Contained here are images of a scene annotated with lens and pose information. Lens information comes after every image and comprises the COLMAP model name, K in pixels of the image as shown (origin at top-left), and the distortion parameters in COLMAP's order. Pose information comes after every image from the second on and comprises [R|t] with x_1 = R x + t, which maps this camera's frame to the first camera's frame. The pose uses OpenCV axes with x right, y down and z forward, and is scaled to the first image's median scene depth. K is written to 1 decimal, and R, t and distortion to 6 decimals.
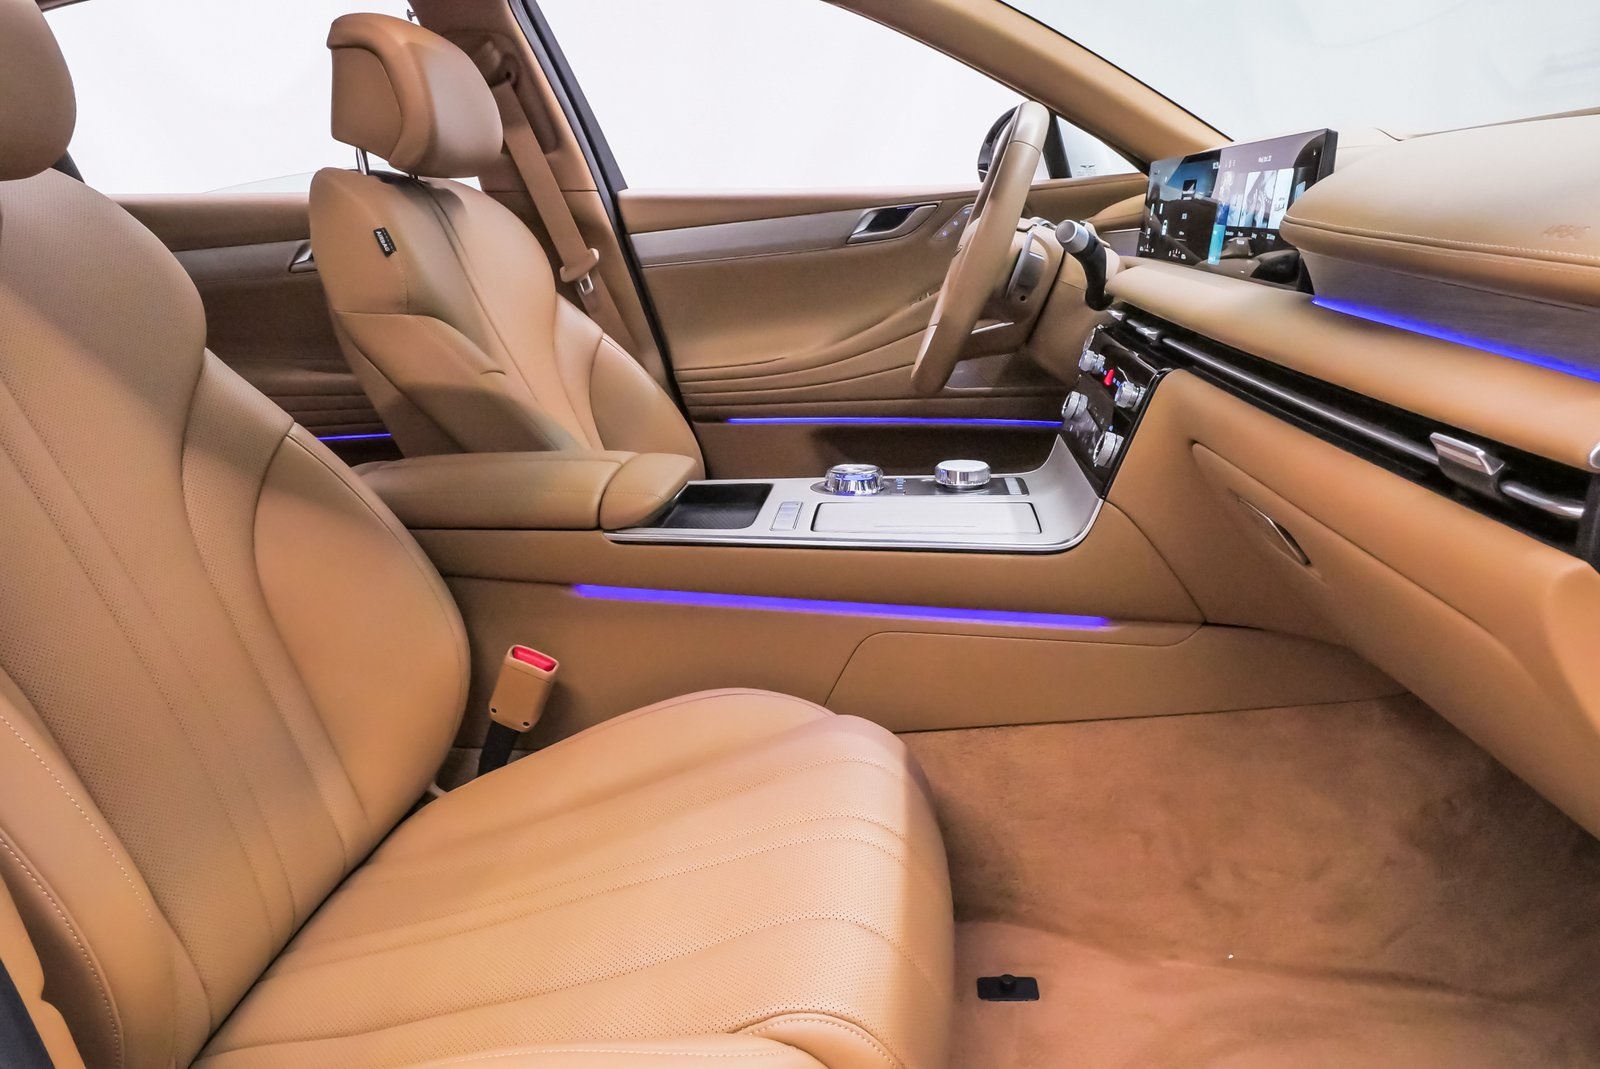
lens RADIAL K [[1147.1, 0, 795.5], [0, 1147.1, 553.3], [0, 0, 1]] dist [-0.047175, 0.004471]
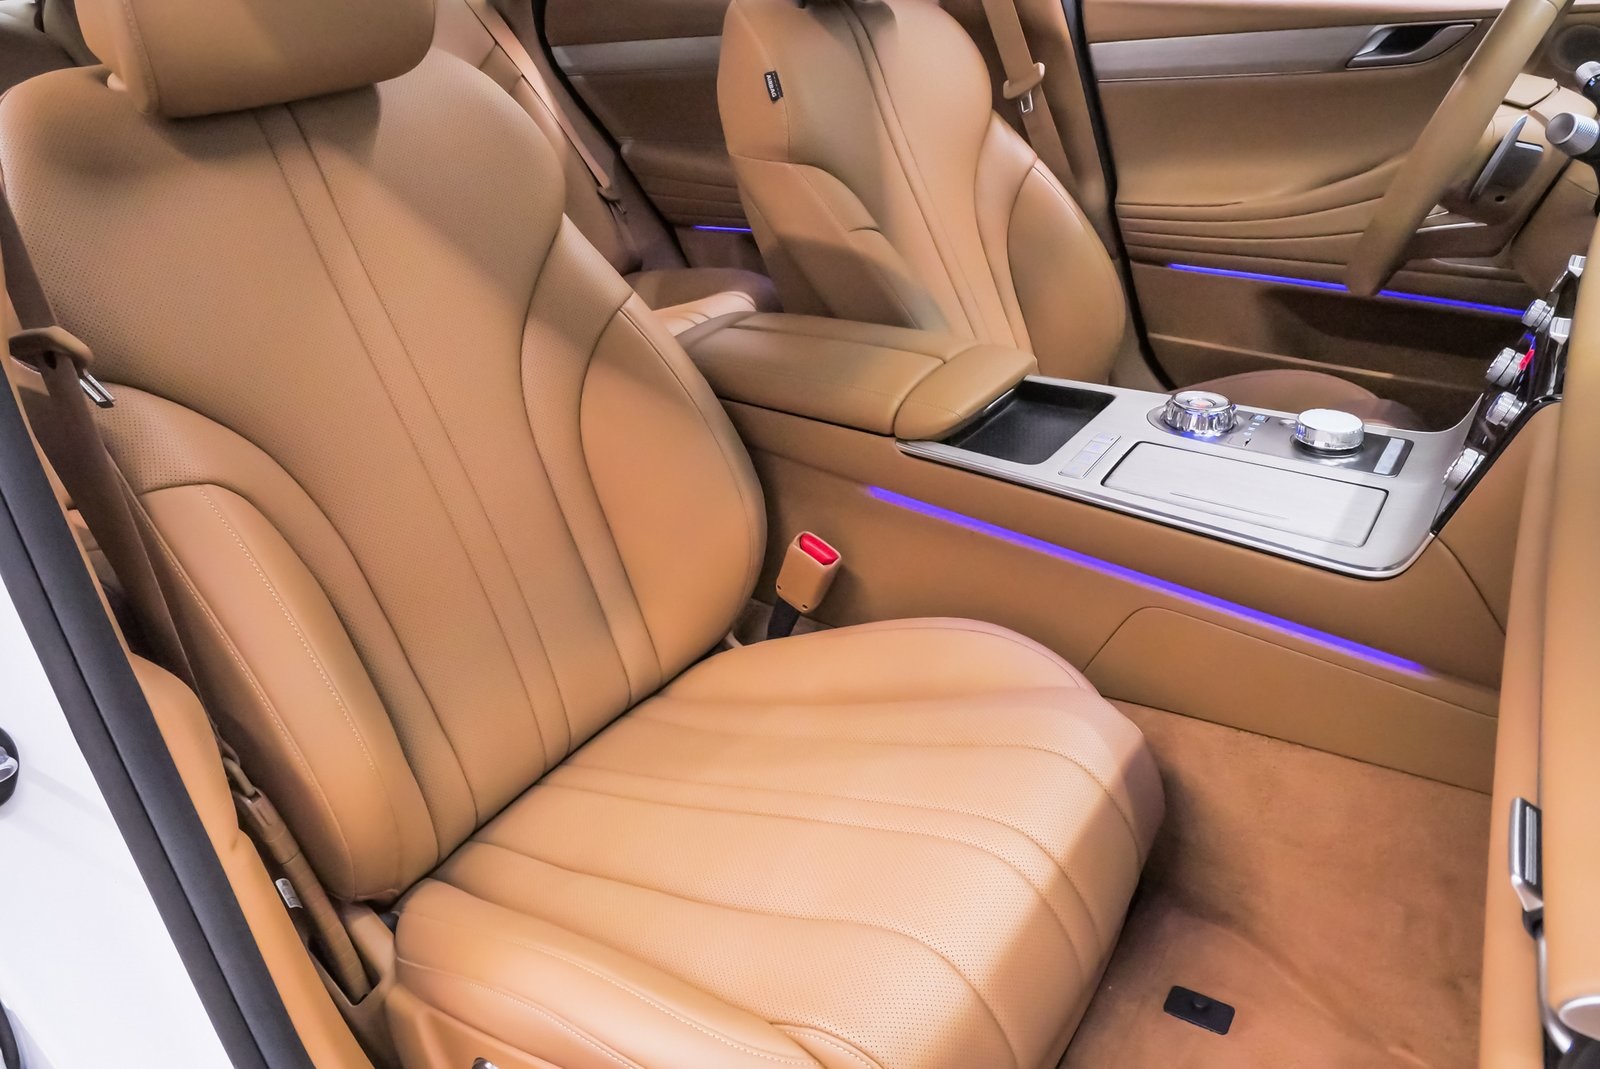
lens RADIAL K [[1147.1, 0, 795.5], [0, 1147.1, 553.3], [0, 0, 1]] dist [-0.047175, 0.004471]
pose [[0.880810, 0.216924, -0.420853, 0.184515], [-0.113024, 0.959507, 0.258017, -0.165049], [0.459782, -0.179697, 0.869661, 0.089509]]
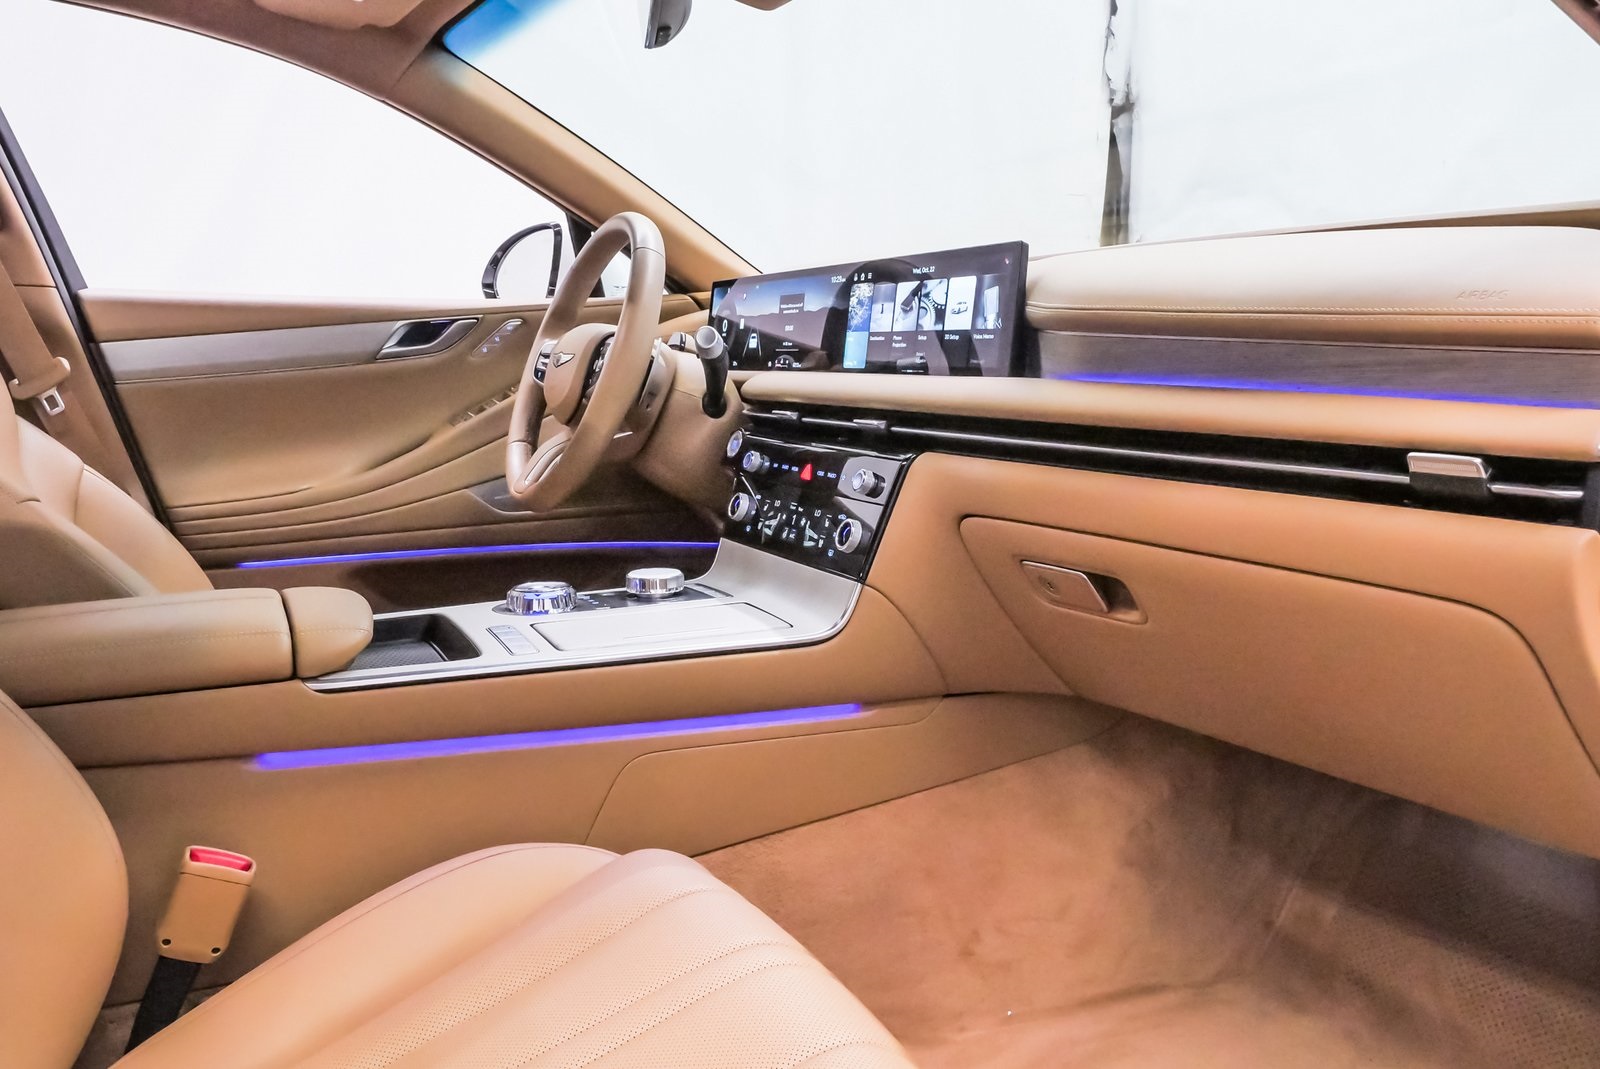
lens RADIAL K [[1183.6, 0, 783.0], [0, 1183.6, 561.5], [0, 0, 1]] dist [-0.043012, 0.006161]
pose [[0.845480, -0.065680, 0.529953, -0.303979], [0.131225, 0.987531, -0.086964, 0.013383], [-0.517633, 0.143070, 0.843556, 0.129652]]
